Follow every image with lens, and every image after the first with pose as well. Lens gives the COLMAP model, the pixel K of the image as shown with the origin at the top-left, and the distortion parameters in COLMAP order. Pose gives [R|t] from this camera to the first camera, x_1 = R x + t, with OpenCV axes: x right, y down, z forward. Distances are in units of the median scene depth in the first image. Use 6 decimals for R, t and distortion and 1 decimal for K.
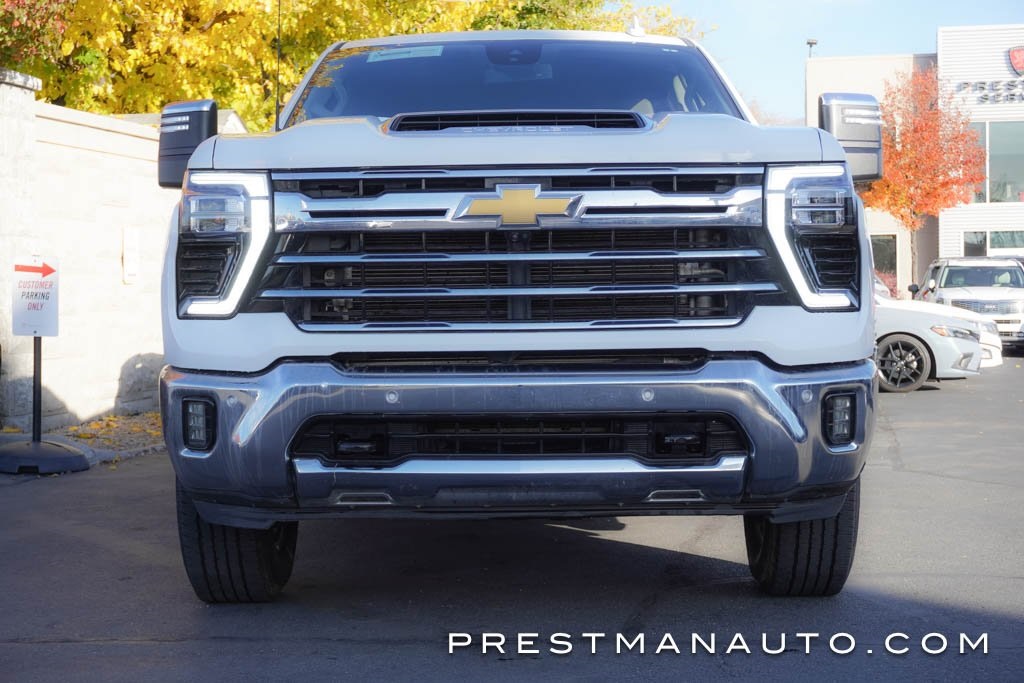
lens RADIAL K [[1745.7, 0, 511.8], [0, 1745.7, 339.0], [0, 0, 1]] dist [0.018633, 0.000000]
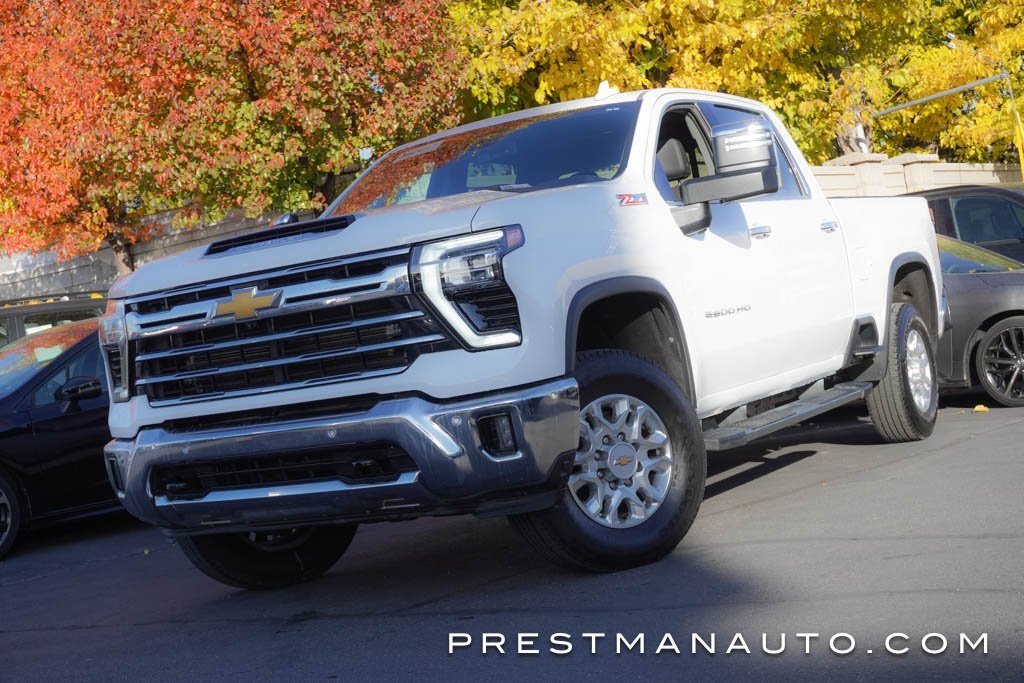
lens RADIAL K [[1662.1, 0, 512.2], [0, 1662.1, 343.3], [0, 0, 1]] dist [-0.026794, 0.000000]
pose [[0.864878, -0.111151, -0.489521, 0.808348], [0.122160, 0.992465, -0.009519, -0.007261], [0.486891, -0.051567, 0.871939, -0.040277]]
